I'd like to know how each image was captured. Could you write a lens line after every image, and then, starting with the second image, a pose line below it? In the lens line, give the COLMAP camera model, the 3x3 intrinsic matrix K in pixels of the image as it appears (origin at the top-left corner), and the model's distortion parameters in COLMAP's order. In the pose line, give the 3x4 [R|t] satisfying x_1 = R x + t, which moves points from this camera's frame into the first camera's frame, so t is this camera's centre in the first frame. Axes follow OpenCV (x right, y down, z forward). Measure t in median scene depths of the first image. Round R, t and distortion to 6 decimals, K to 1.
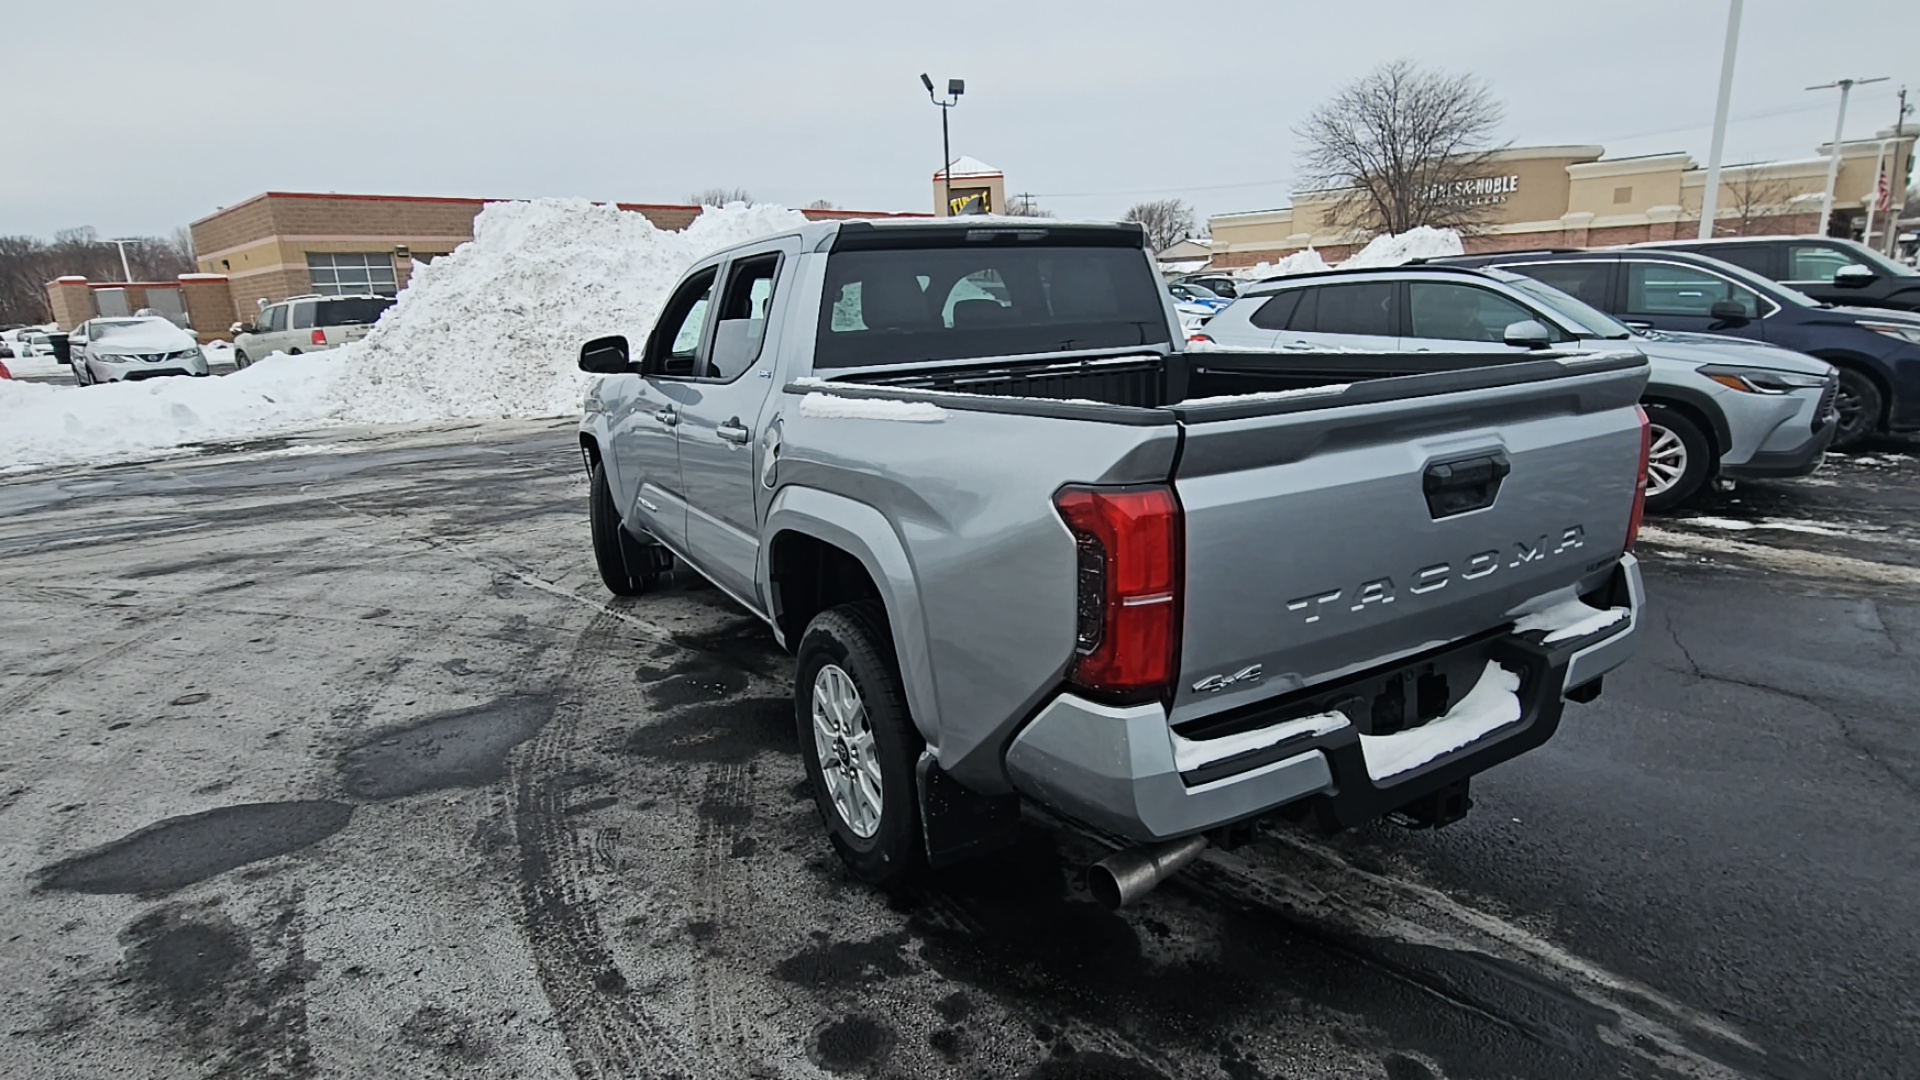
lens RADIAL K [[981.9, 0, 980.1], [0, 981.9, 543.2], [0, 0, 1]] dist [0.006830, -0.003972]
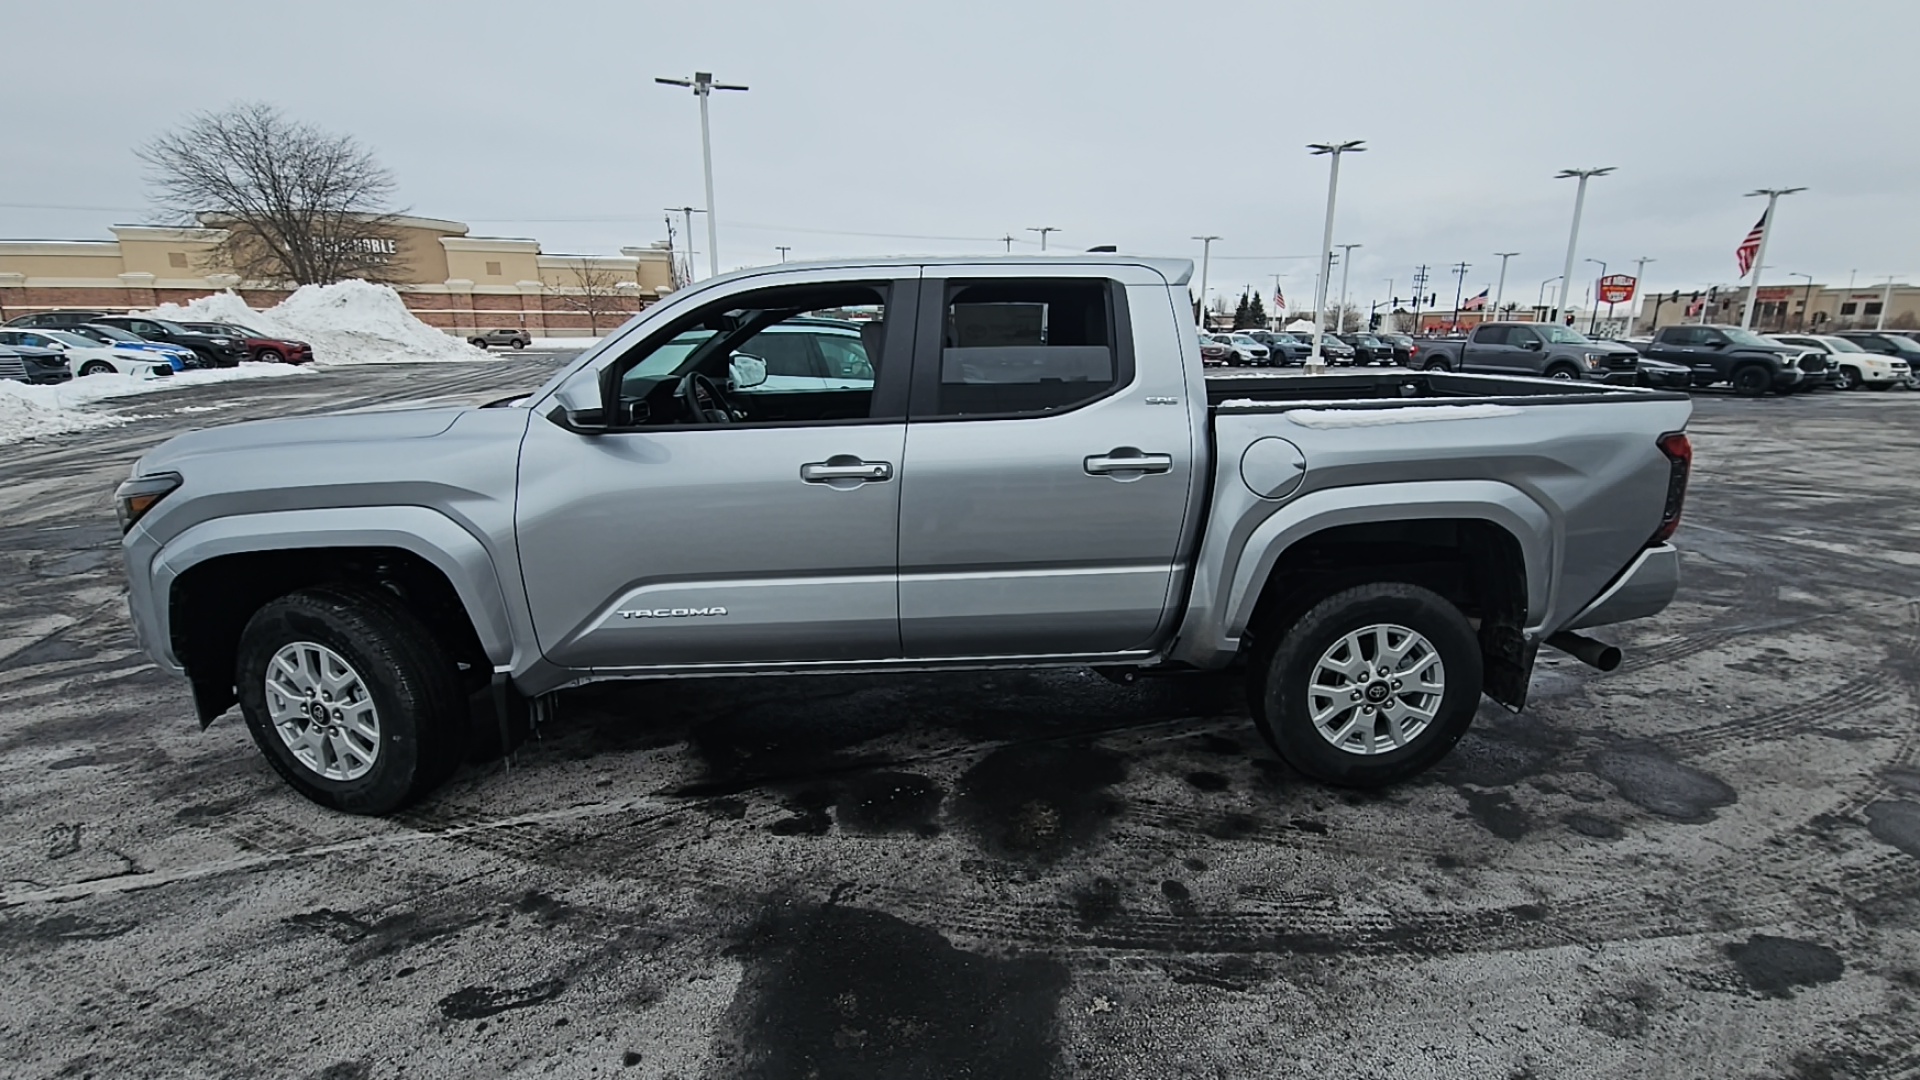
lens RADIAL K [[849.9, 0, 978.2], [0, 849.9, 547.5], [0, 0, 1]] dist [0.010624, -0.007849]
pose [[0.461695, -0.177135, 0.869172, -0.911250], [0.194897, 0.976172, 0.095414, -0.120339], [-0.865363, 0.125347, 0.485217, 0.633226]]
